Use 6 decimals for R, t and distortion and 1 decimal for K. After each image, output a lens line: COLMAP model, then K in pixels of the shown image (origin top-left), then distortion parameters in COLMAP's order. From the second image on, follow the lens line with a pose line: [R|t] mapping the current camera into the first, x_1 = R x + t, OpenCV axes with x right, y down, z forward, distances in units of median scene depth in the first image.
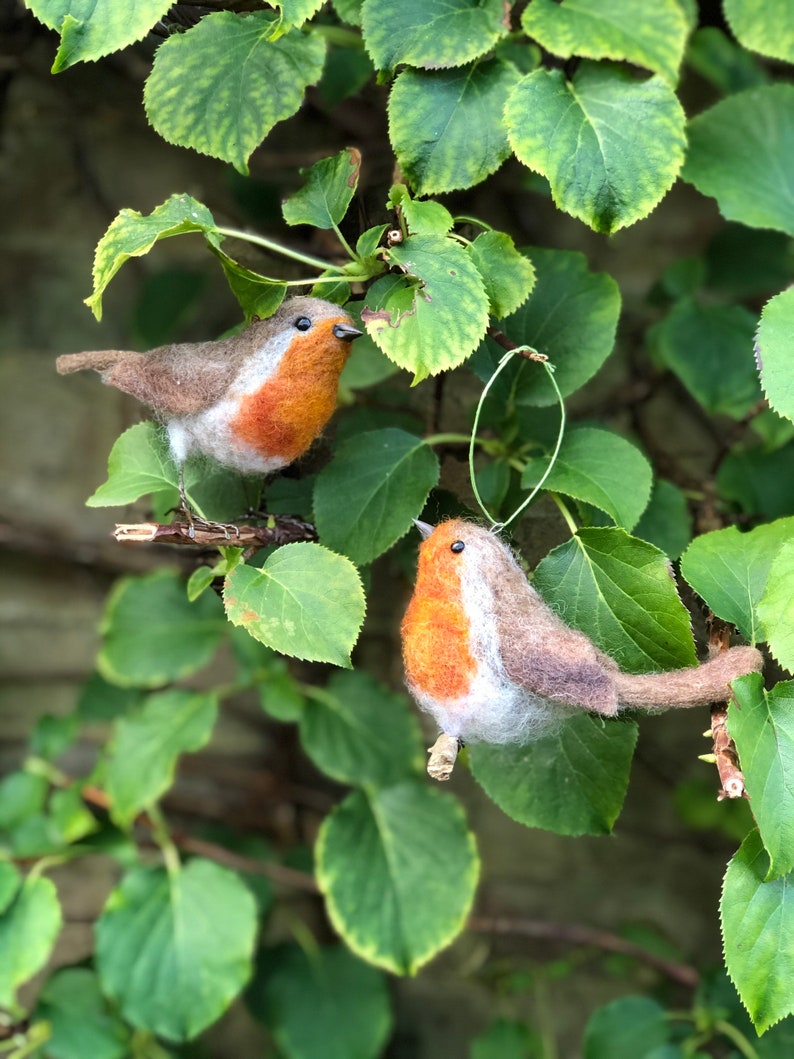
lens RADIAL K [[1739.8, 0, 397.0], [0, 1739.8, 529.5], [0, 0, 1]] dist [-0.081282, 0.856972]
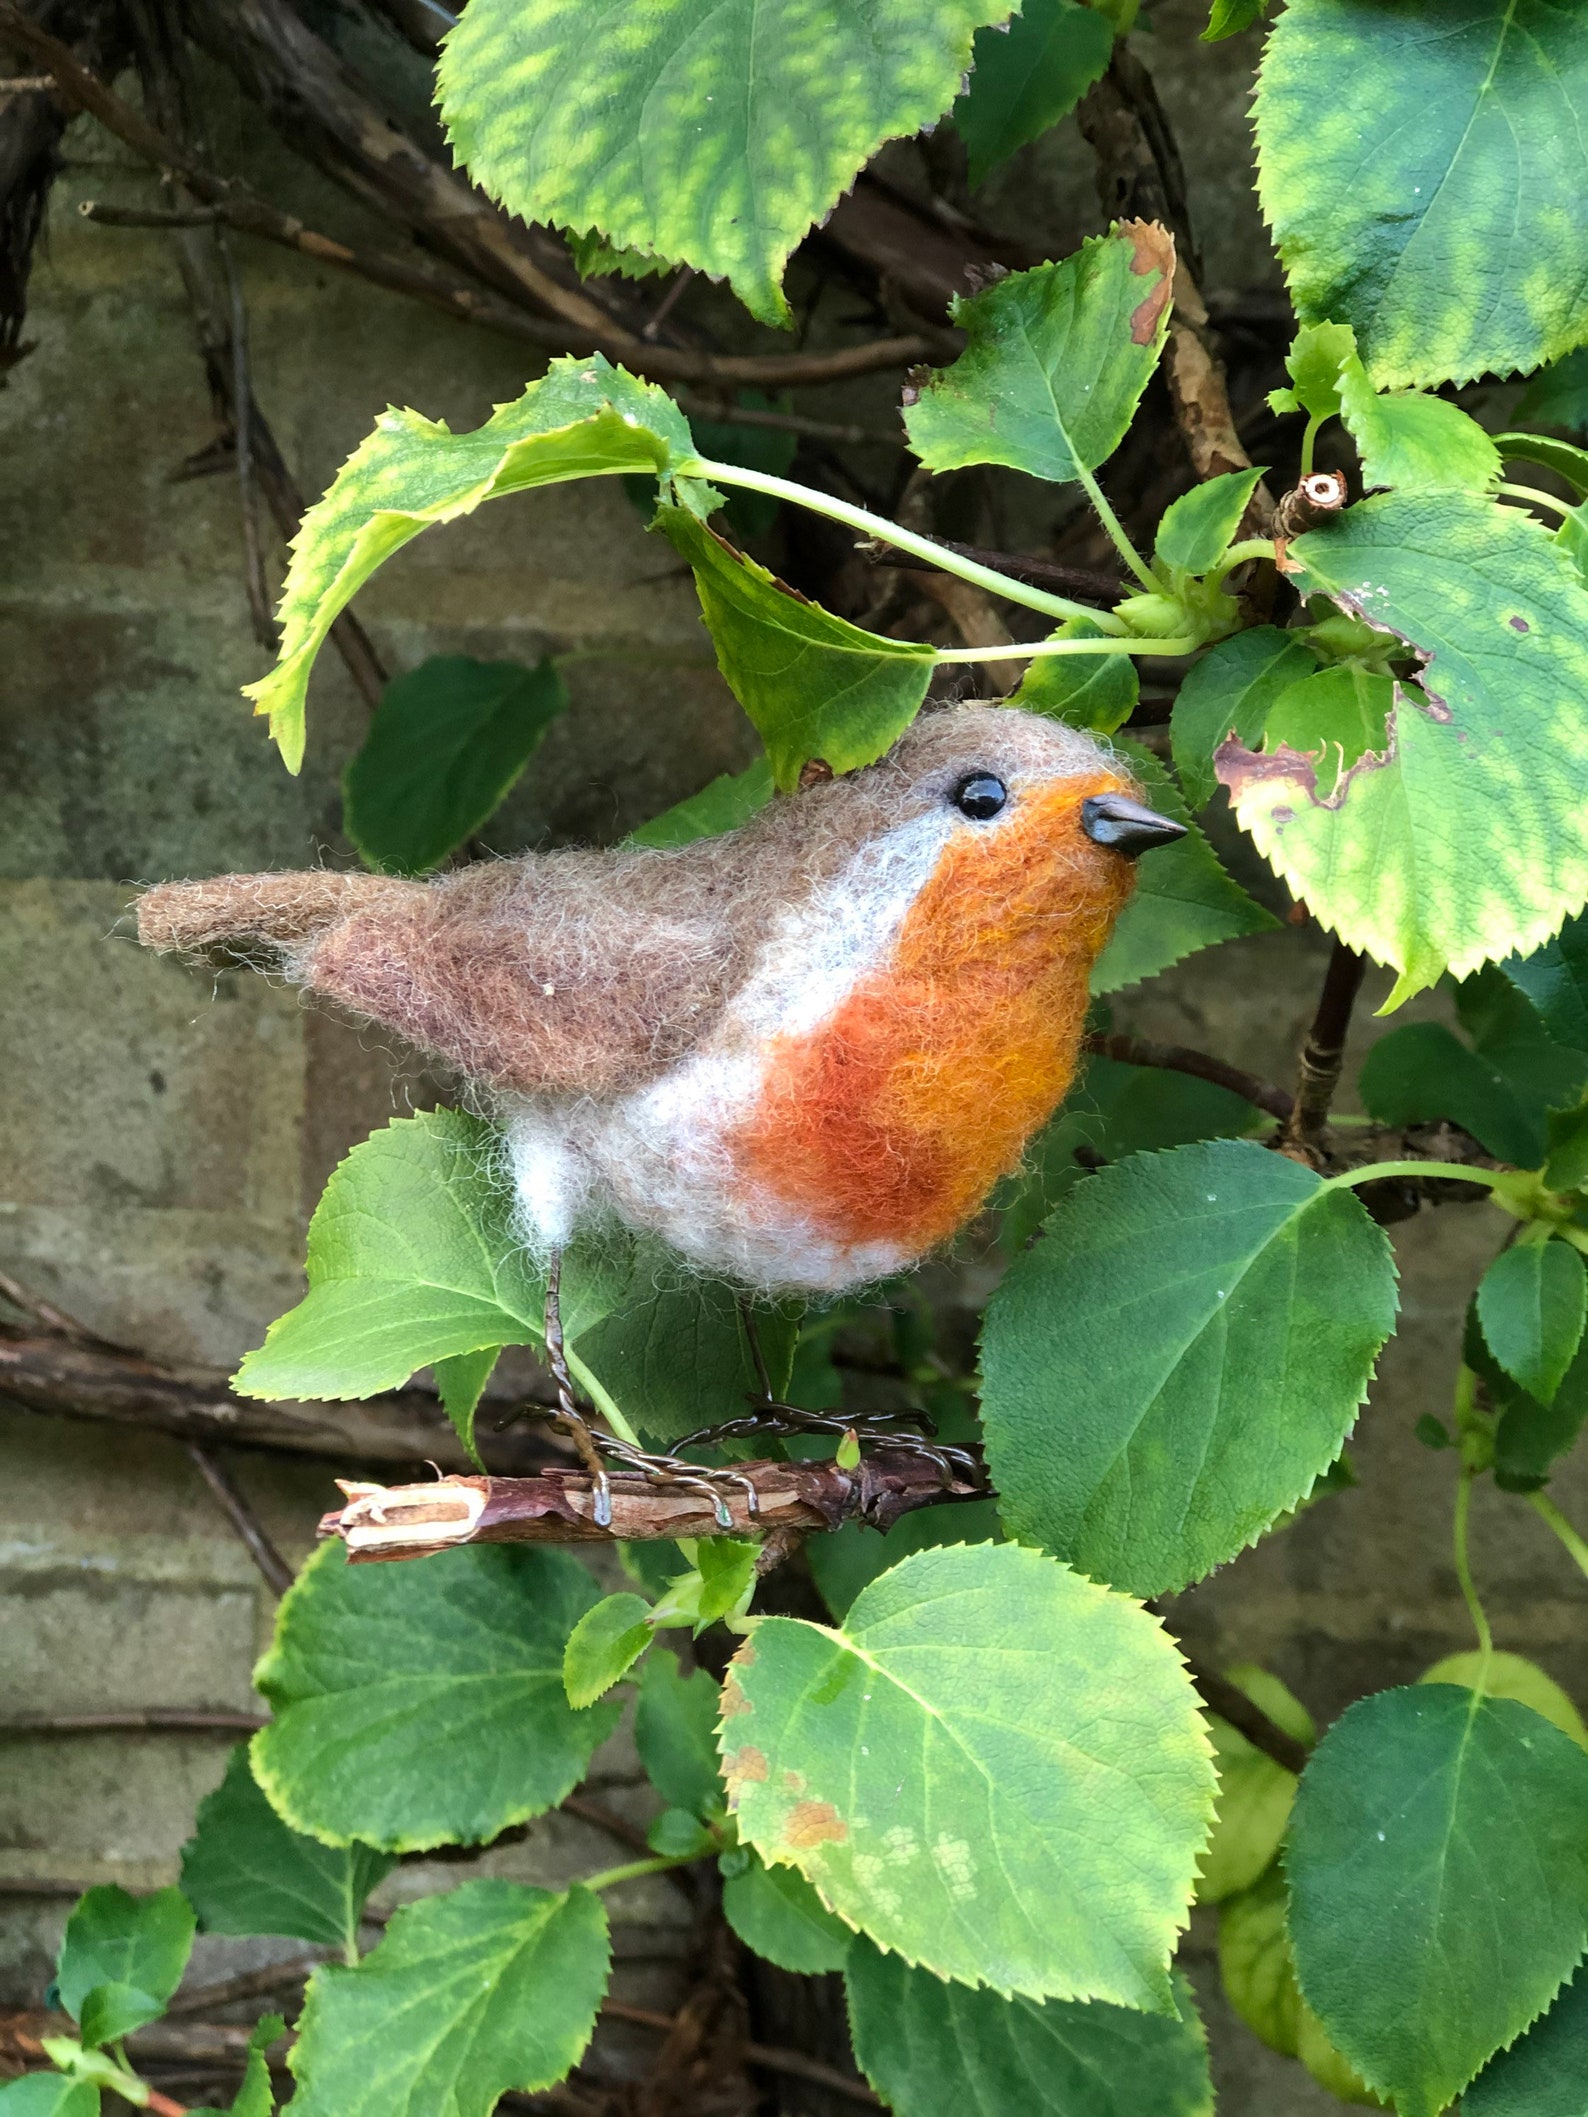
lens RADIAL K [[3477.9, 0, 794.0], [0, 3477.9, 1058.5], [0, 0, 1]] dist [-0.081282, 0.856972]
pose [[0.999920, 0.008395, -0.009500, -0.078850], [-0.008902, 0.998465, -0.054658, -0.040693], [0.009026, 0.054738, 0.998460, 0.405949]]
